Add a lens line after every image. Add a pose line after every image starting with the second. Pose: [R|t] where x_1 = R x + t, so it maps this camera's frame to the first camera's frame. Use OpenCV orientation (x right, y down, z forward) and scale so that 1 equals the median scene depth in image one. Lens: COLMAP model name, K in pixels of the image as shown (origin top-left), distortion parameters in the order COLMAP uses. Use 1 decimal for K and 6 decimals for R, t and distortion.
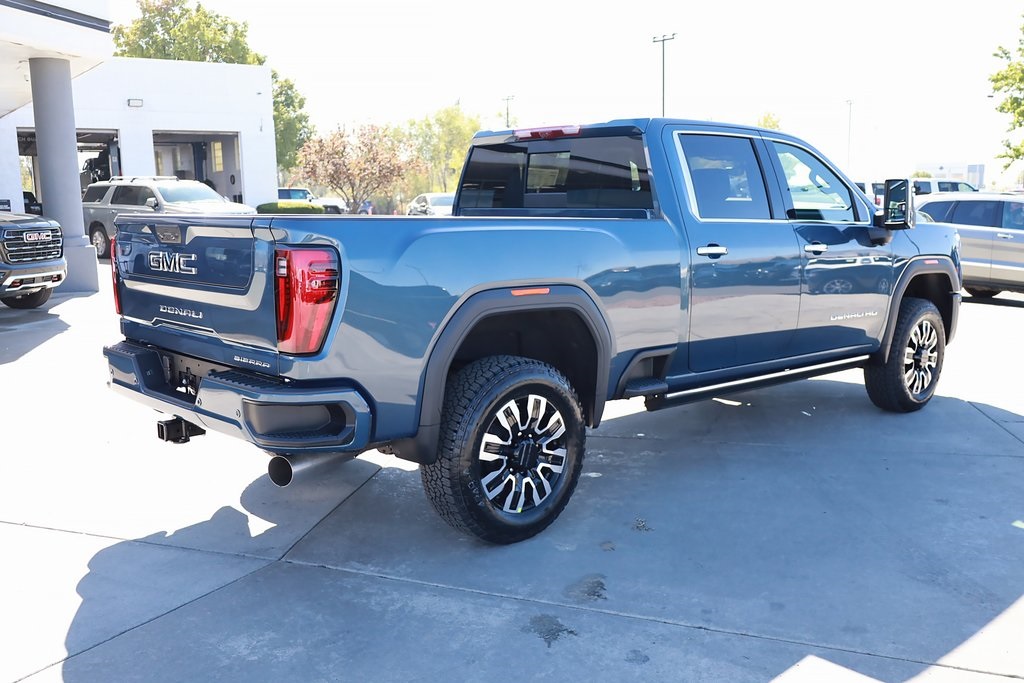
lens RADIAL K [[973.5, 0, 506.1], [0, 973.5, 340.7], [0, 0, 1]] dist [-0.012855, 0.000000]
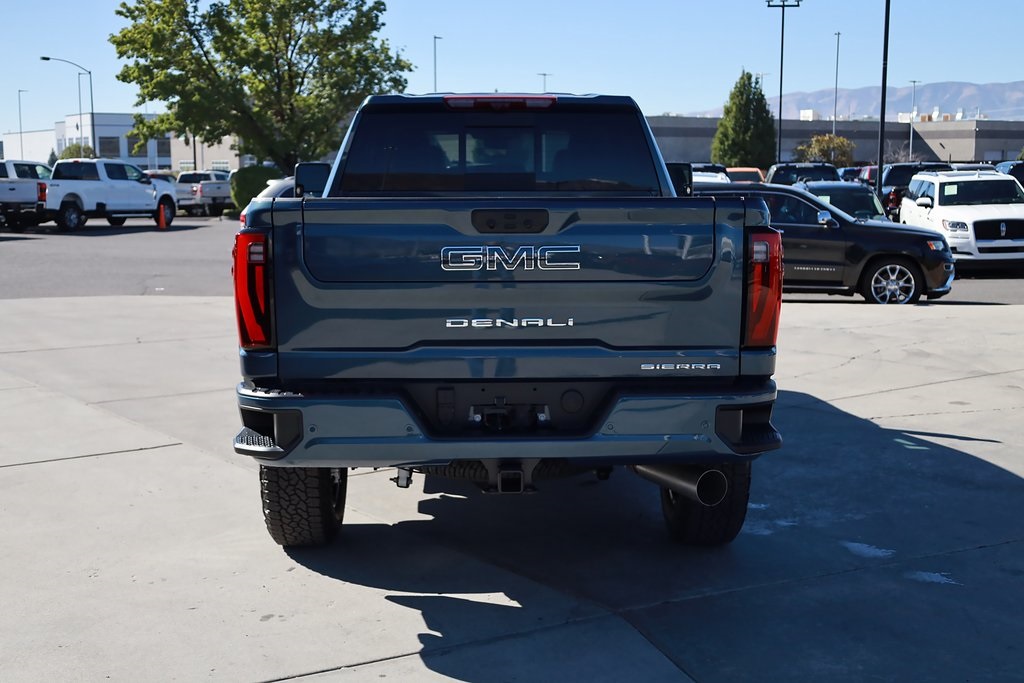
lens RADIAL K [[1269.9, 0, 519.7], [0, 1269.9, 340.5], [0, 0, 1]] dist [0.012257, 0.000000]
pose [[0.652487, -0.090207, 0.752411, -0.797798], [0.108278, 0.993800, 0.025249, -0.029661], [-0.750024, 0.064995, 0.658209, 0.247654]]
